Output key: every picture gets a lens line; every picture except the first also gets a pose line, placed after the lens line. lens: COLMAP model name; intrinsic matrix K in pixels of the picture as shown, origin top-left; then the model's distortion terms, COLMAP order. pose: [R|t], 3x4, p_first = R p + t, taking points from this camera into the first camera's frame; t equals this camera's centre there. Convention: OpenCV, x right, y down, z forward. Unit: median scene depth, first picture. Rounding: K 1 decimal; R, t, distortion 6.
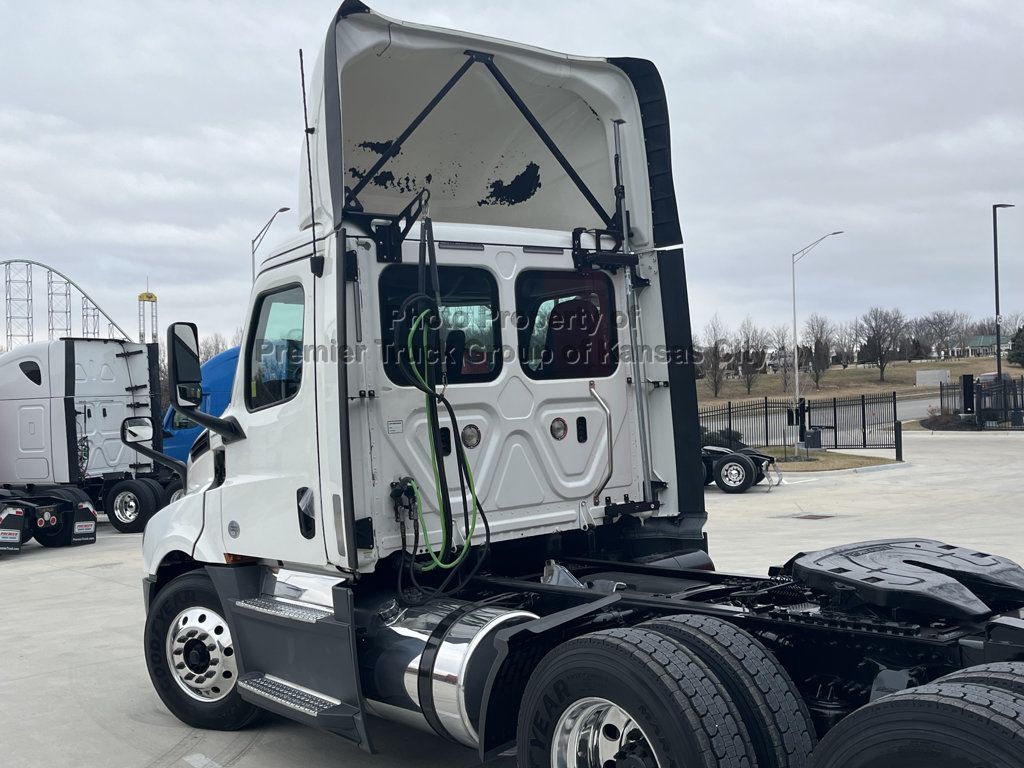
lens RADIAL K [[1106.2, 0, 512.0], [0, 1106.2, 384.0], [0, 0, 1]] dist [0.081130, 0.001570]
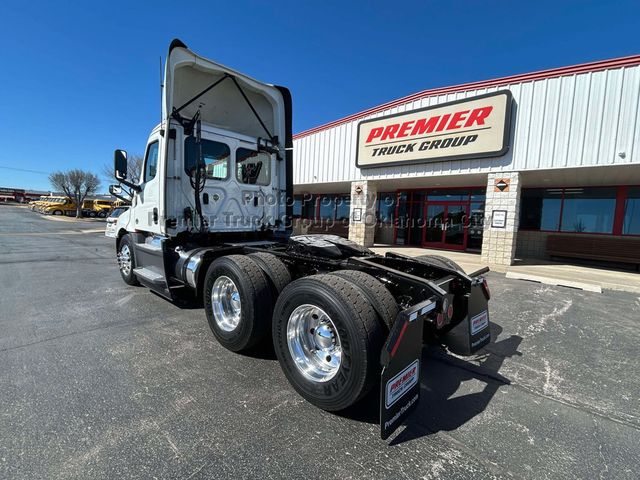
lens RADIAL K [[294.1, 0, 318.7], [0, 294.1, 236.8], [0, 0, 1]] dist [-0.001215, 0.000583]
pose [[0.982906, 0.084684, 0.163478, 0.115197], [-0.100458, 0.990794, 0.090749, 0.048959], [-0.154287, -0.105621, 0.982364, 0.117344]]
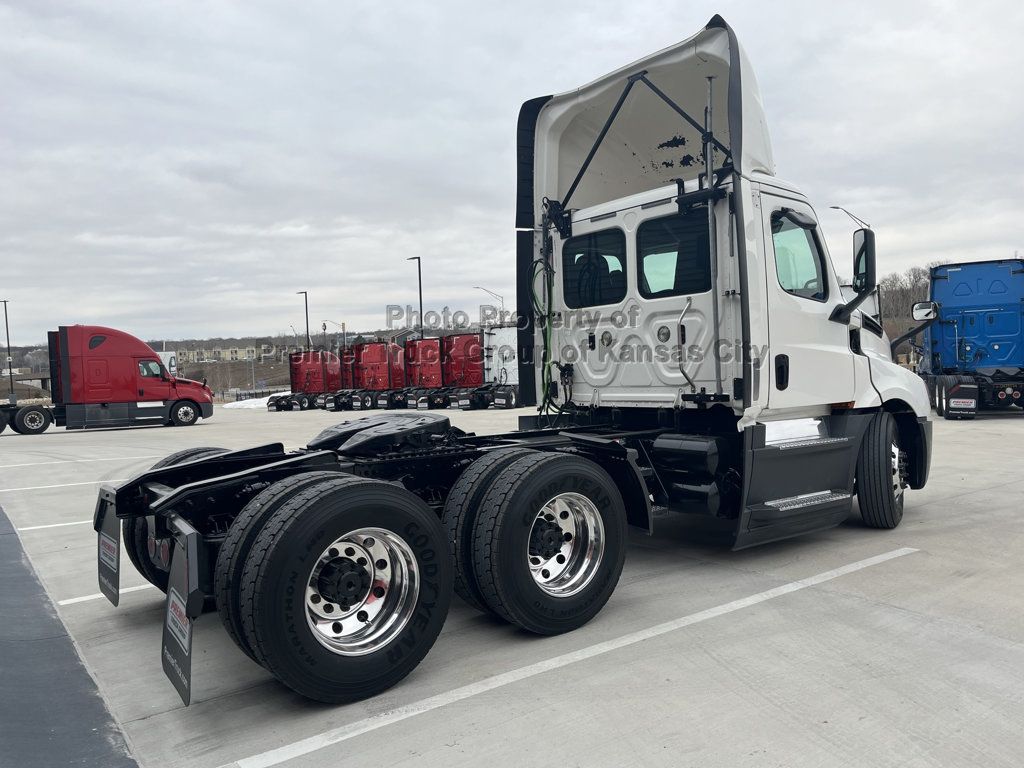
lens RADIAL K [[790.5, 0, 507.2], [0, 790.5, 384.1], [0, 0, 1]] dist [0.009781, 0.001630]
pose [[-0.012593, 0.081133, -0.996624, 1.030067], [0.058405, 0.995061, 0.080268, 0.012479], [0.998214, -0.057197, -0.017269, 0.819971]]
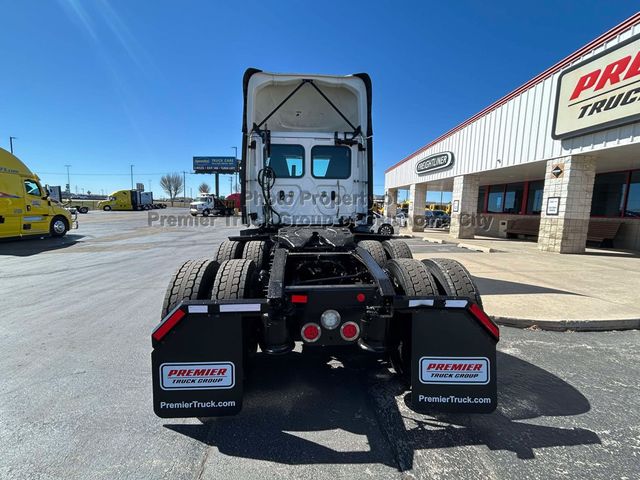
lens RADIAL K [[294.1, 0, 318.7], [0, 294.1, 236.8], [0, 0, 1]] dist [-0.001215, 0.000583]
pose [[0.826216, 0.125202, -0.549264, 0.538731], [-0.044793, 0.986504, 0.157489, 0.029259], [0.561570, -0.105517, 0.820674, 0.240715]]
